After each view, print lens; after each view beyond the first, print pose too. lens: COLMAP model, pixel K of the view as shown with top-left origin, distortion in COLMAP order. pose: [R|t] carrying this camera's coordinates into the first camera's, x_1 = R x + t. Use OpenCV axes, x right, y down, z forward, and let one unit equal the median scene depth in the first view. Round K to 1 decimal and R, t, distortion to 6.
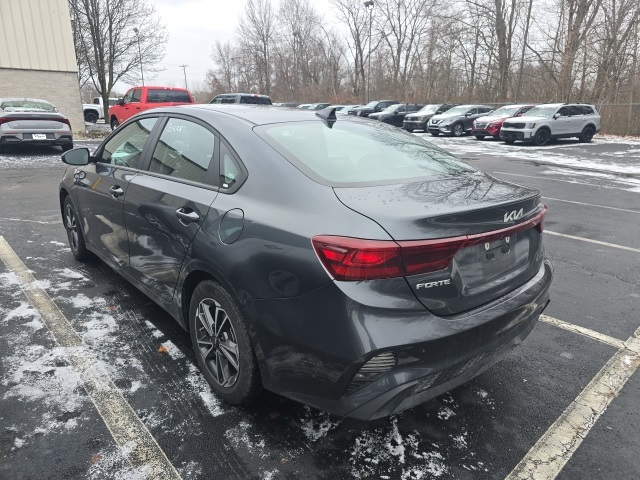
lens RADIAL K [[428.8, 0, 326.6], [0, 428.8, 242.1], [0, 0, 1]] dist [0.037875, -0.029696]
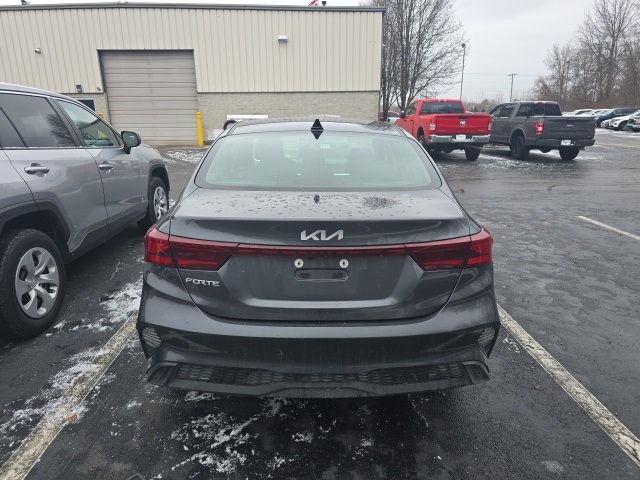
lens RADIAL K [[428.8, 0, 317.7], [0, 428.8, 239.8], [0, 0, 1]] dist [0.037875, -0.029696]
pose [[0.756541, 0.156265, -0.635002, 0.632270], [-0.173165, 0.984238, 0.035898, -0.053044], [0.630603, 0.082802, 0.771676, 0.190337]]
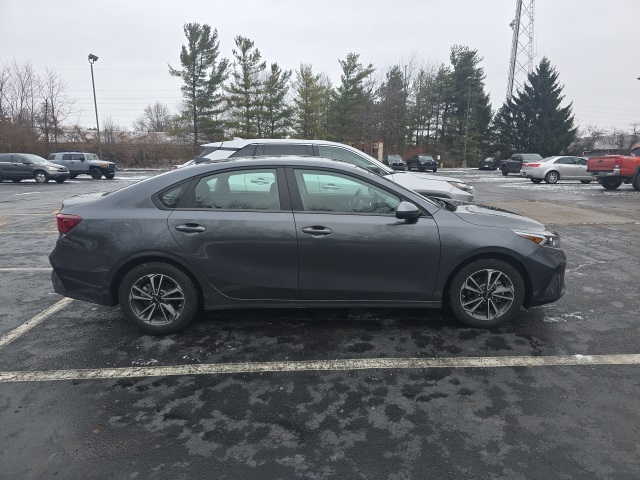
lens RADIAL K [[428.8, 0, 321.1], [0, 428.8, 245.1], [0, 0, 1]] dist [0.037875, -0.029696]
pose [[-0.655311, 0.136190, -0.742980, 0.858525], [-0.228559, 0.901752, 0.366884, -0.634340], [0.719950, 0.410238, -0.559801, 2.115006]]
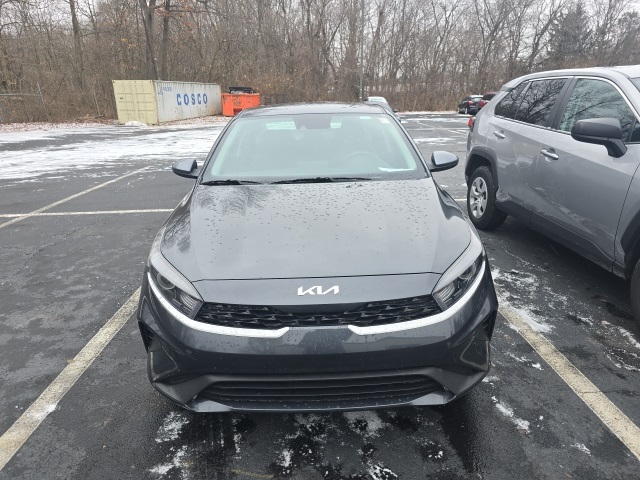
lens RADIAL K [[428.8, 0, 318.9], [0, 428.8, 237.3], [0, 0, 1]] dist [0.037875, -0.029696]
pose [[-0.751213, -0.206468, 0.626937, -1.148770], [0.191393, 0.840876, 0.506257, -0.671553], [-0.631702, 0.500299, -0.592161, 2.090060]]
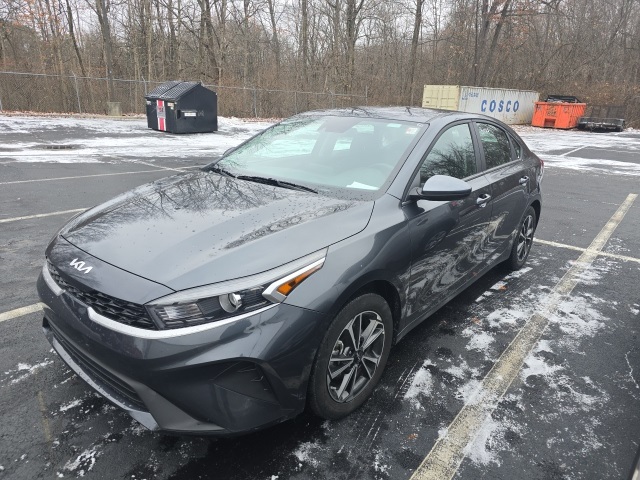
lens RADIAL K [[428.8, 0, 322.5], [0, 428.8, 238.0], [0, 0, 1]] dist [0.037875, -0.029696]
pose [[-0.143969, -0.320726, 0.936166, -1.429526], [0.242360, 0.905783, 0.347589, -0.485329], [-0.959445, 0.276931, -0.052673, 1.460266]]
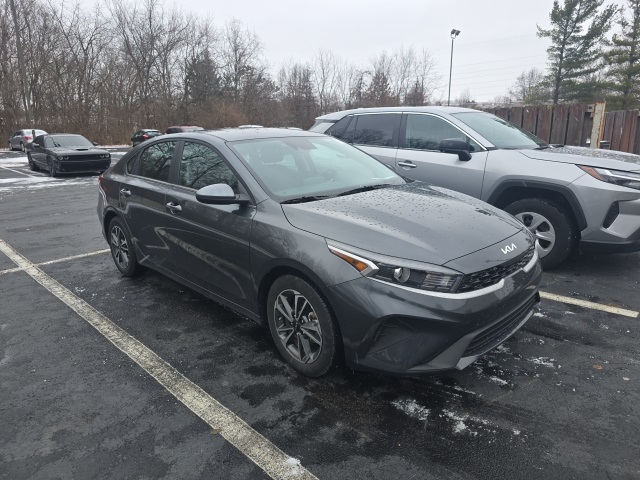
lens RADIAL K [[428.8, 0, 318.4], [0, 428.8, 240.1], [0, 0, 1]] dist [0.037875, -0.029696]
pose [[-0.999333, 0.007110, -0.035812, -0.389518], [-0.012398, 0.856485, 0.516022, -0.761049], [0.034342, 0.516122, -0.855826, 2.485721]]
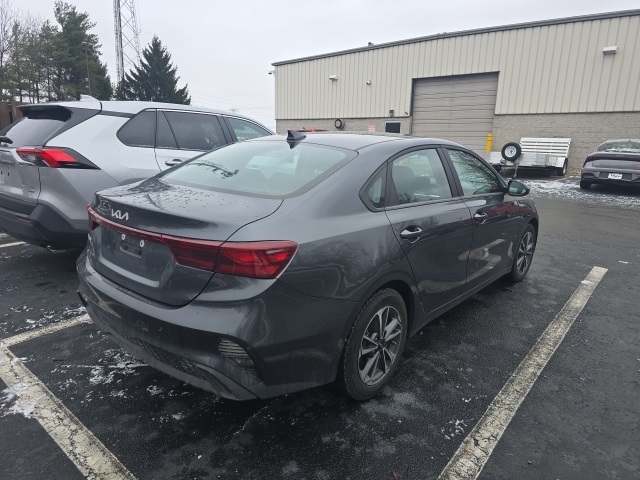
lens RADIAL K [[428.8, 0, 318.8], [0, 428.8, 240.9], [0, 0, 1]] dist [0.037875, -0.029696]
pose [[0.131421, 0.216503, -0.967396, 1.015745], [-0.312984, 0.935008, 0.166736, -0.220271], [0.940622, 0.280867, 0.190642, 0.817631]]
